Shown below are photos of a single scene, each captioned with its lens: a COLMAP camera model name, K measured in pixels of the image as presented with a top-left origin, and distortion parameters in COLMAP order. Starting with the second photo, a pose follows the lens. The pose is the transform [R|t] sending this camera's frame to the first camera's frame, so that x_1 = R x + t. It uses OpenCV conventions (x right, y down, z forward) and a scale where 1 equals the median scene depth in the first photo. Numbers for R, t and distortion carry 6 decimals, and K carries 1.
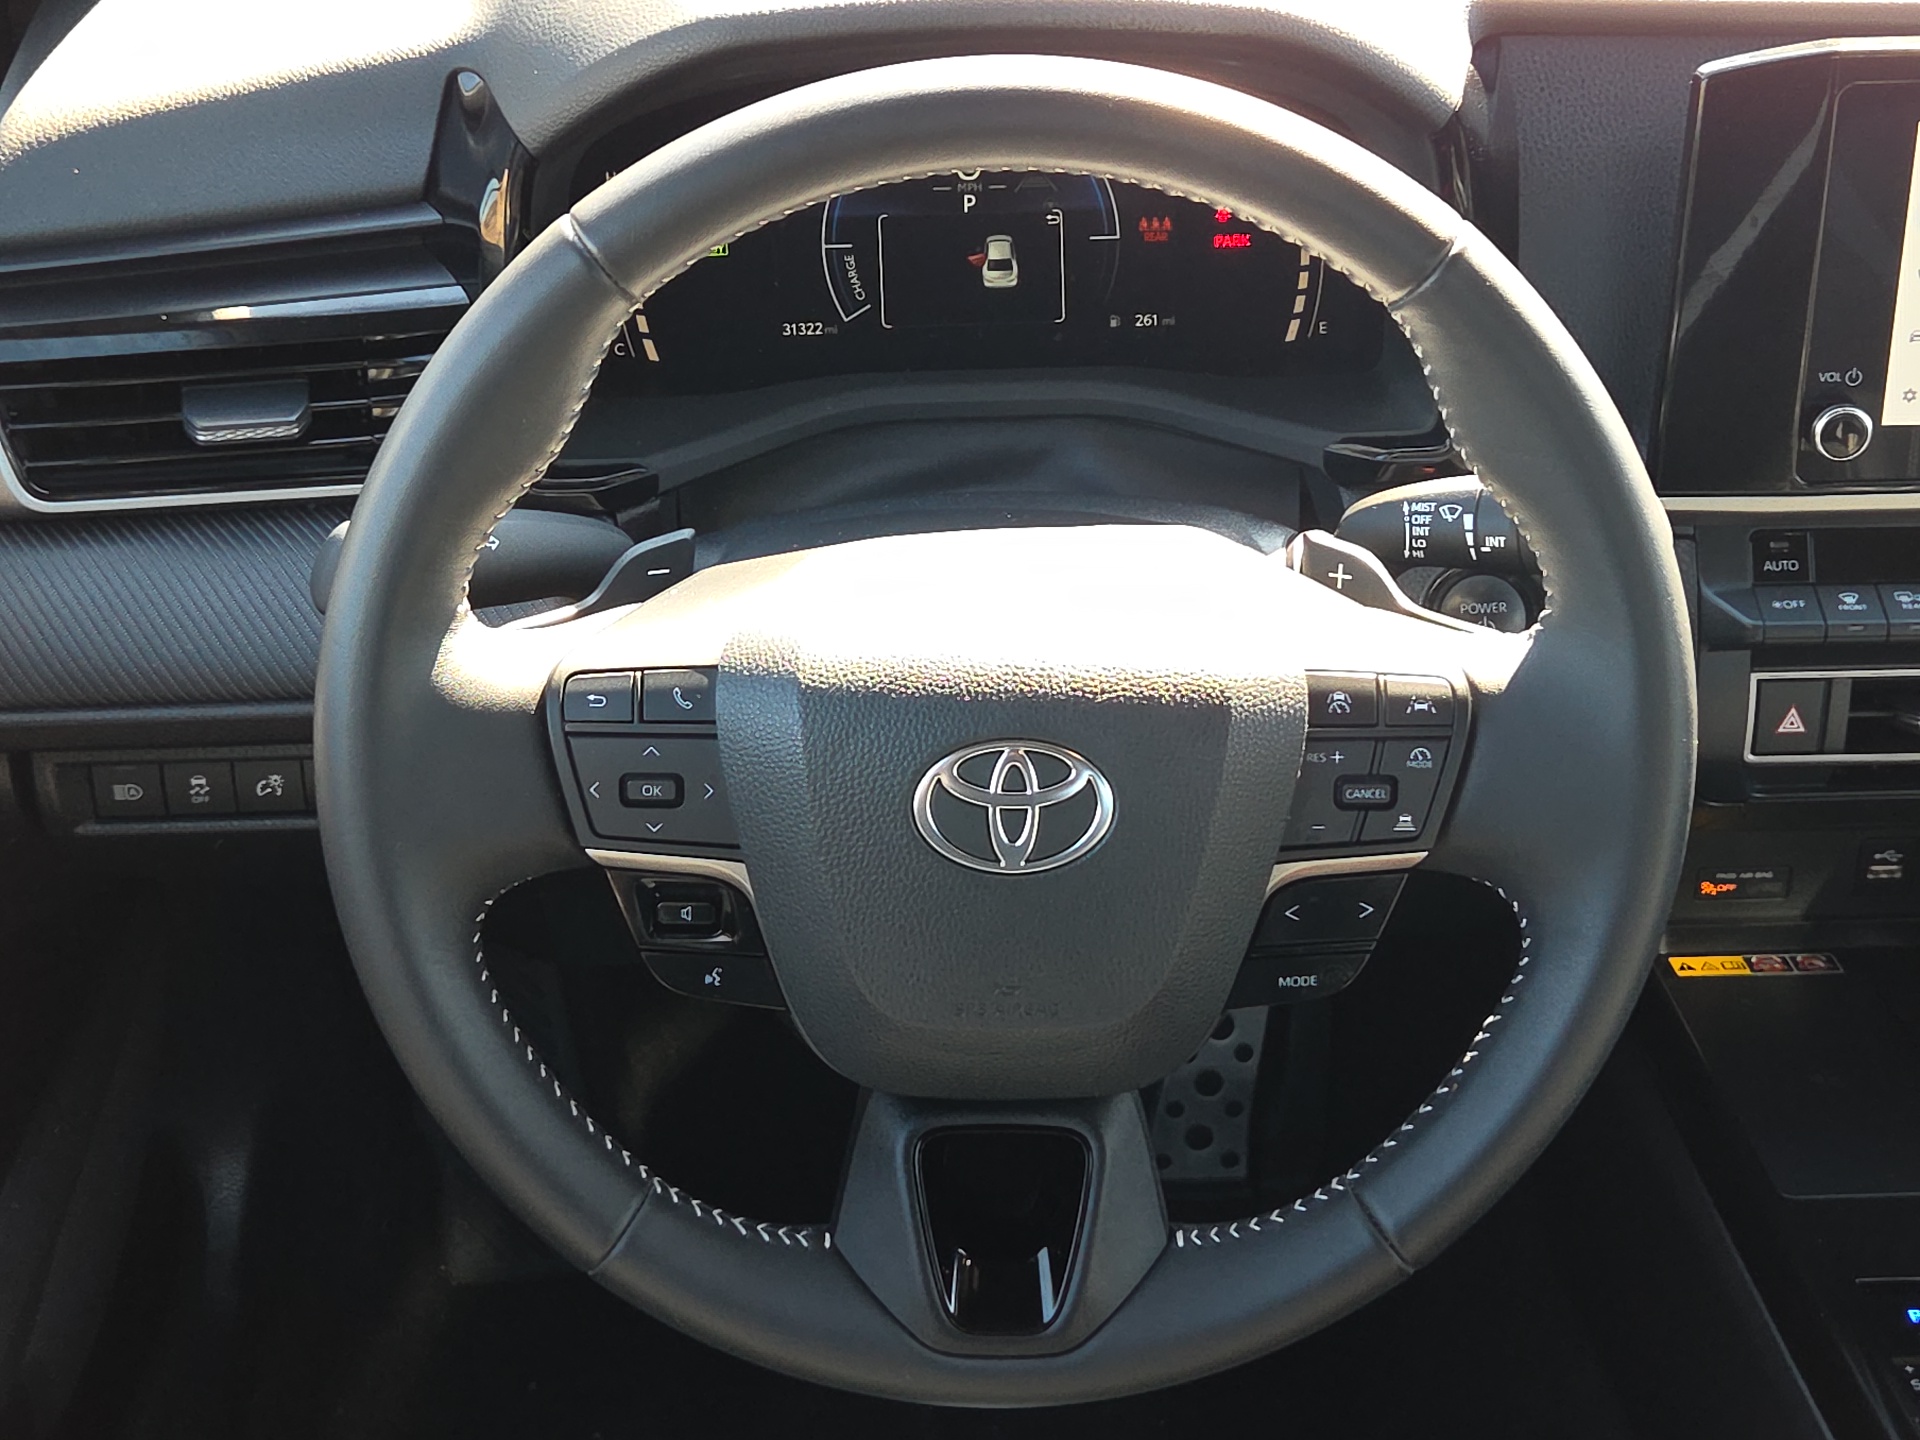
lens RADIAL K [[2902.5, 0, 983.5], [0, 2902.5, 672.2], [0, 0, 1]] dist [0.110806, 0.000000]
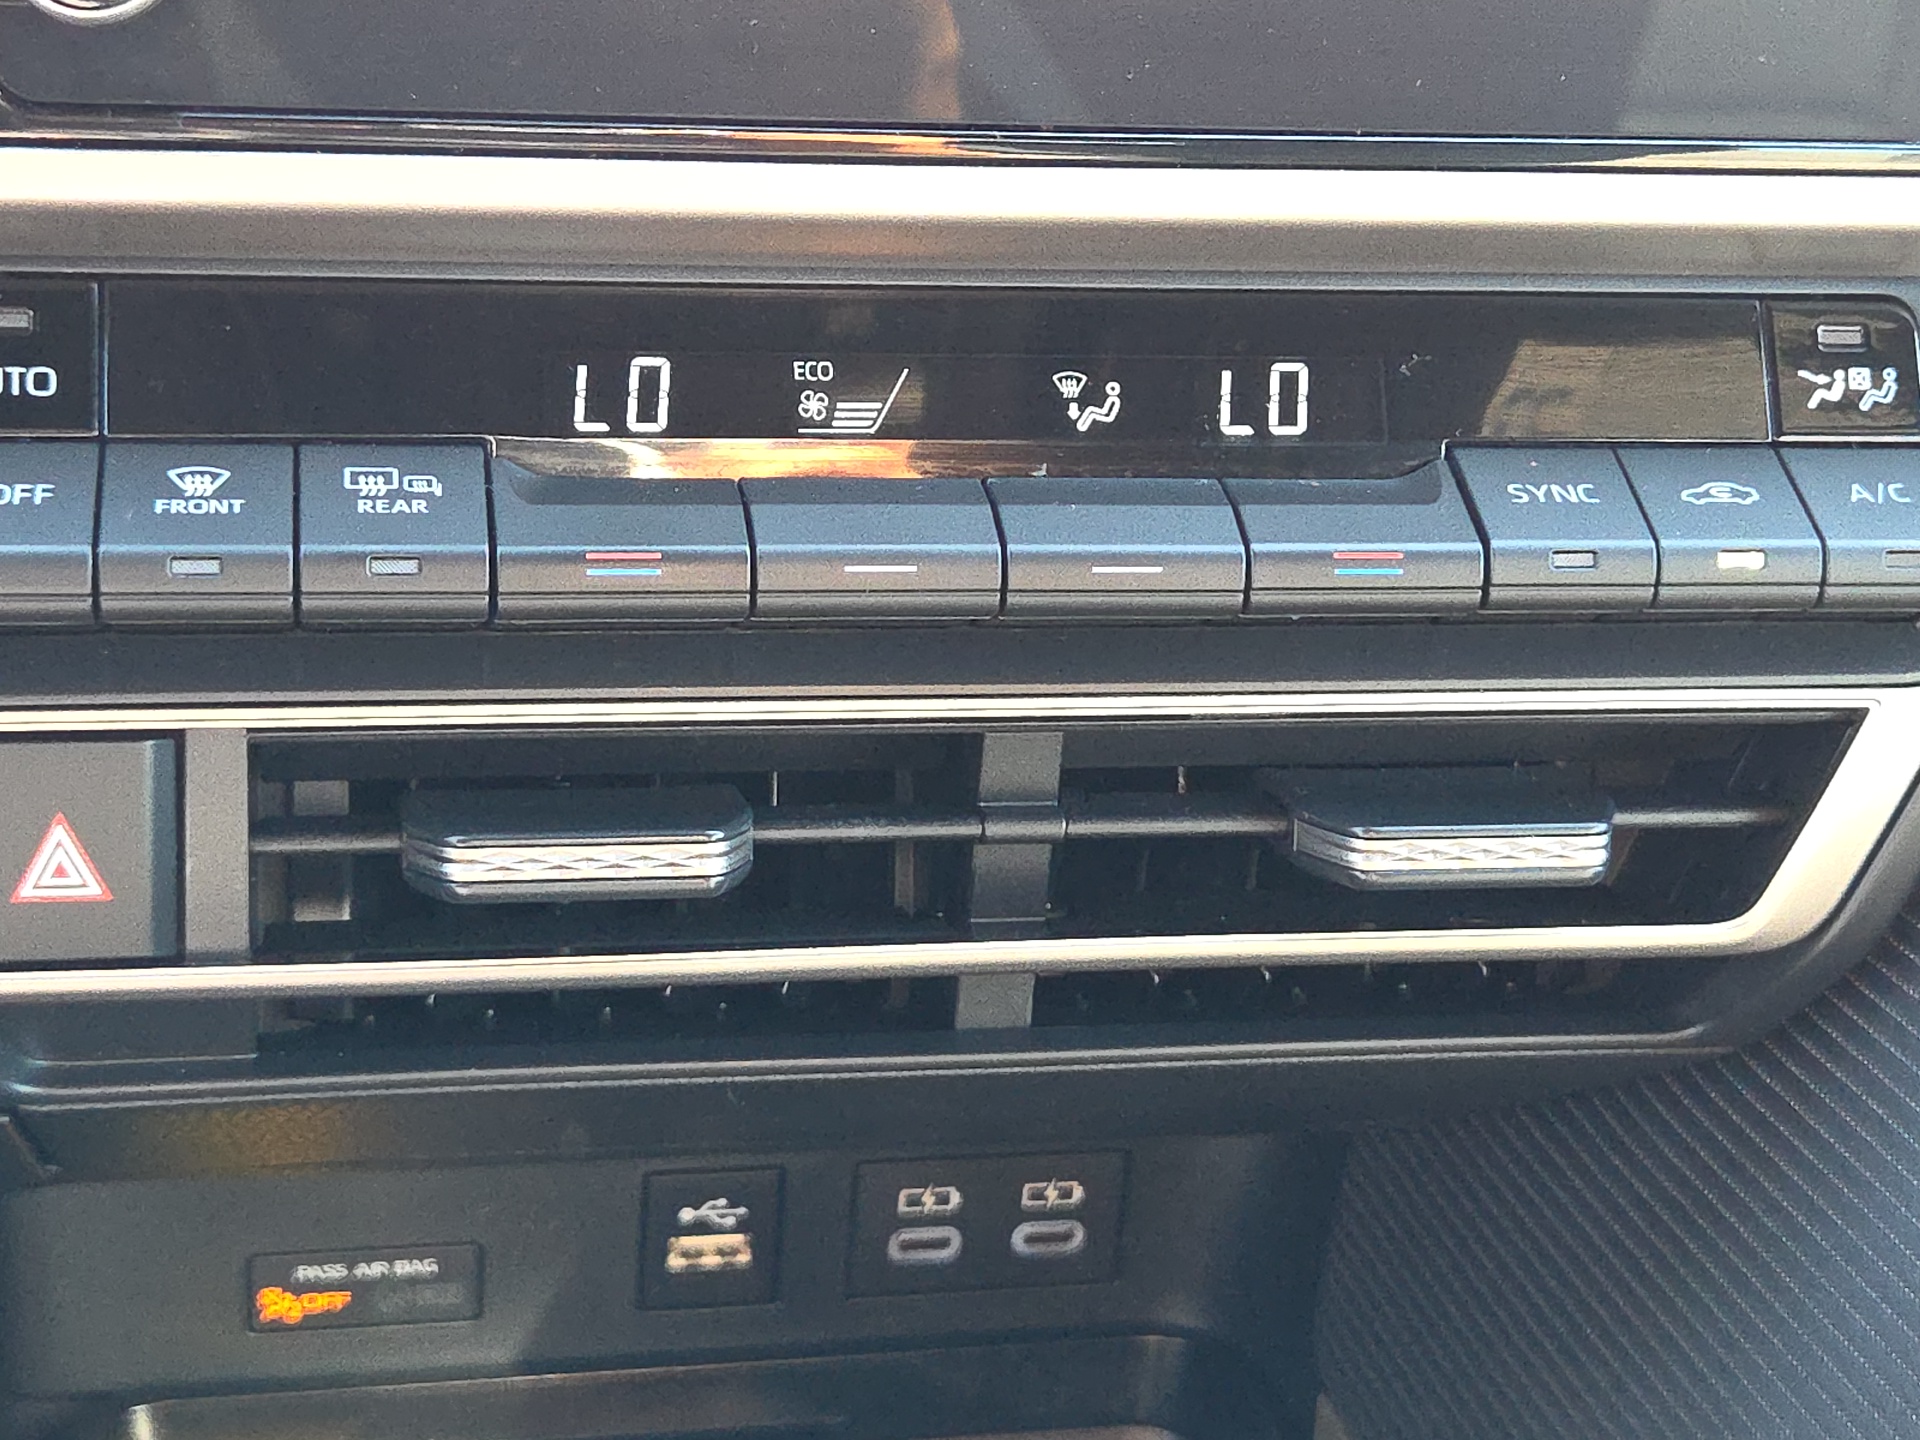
lens RADIAL K [[3358.2, 0, 961.2], [0, 3358.2, 648.3], [0, 0, 1]] dist [0.112347, 0.000000]
pose [[0.986595, 0.010965, 0.162822, 0.318563], [0.000516, 0.997525, -0.070304, 0.019482], [-0.163190, 0.069446, 0.984148, 0.622867]]
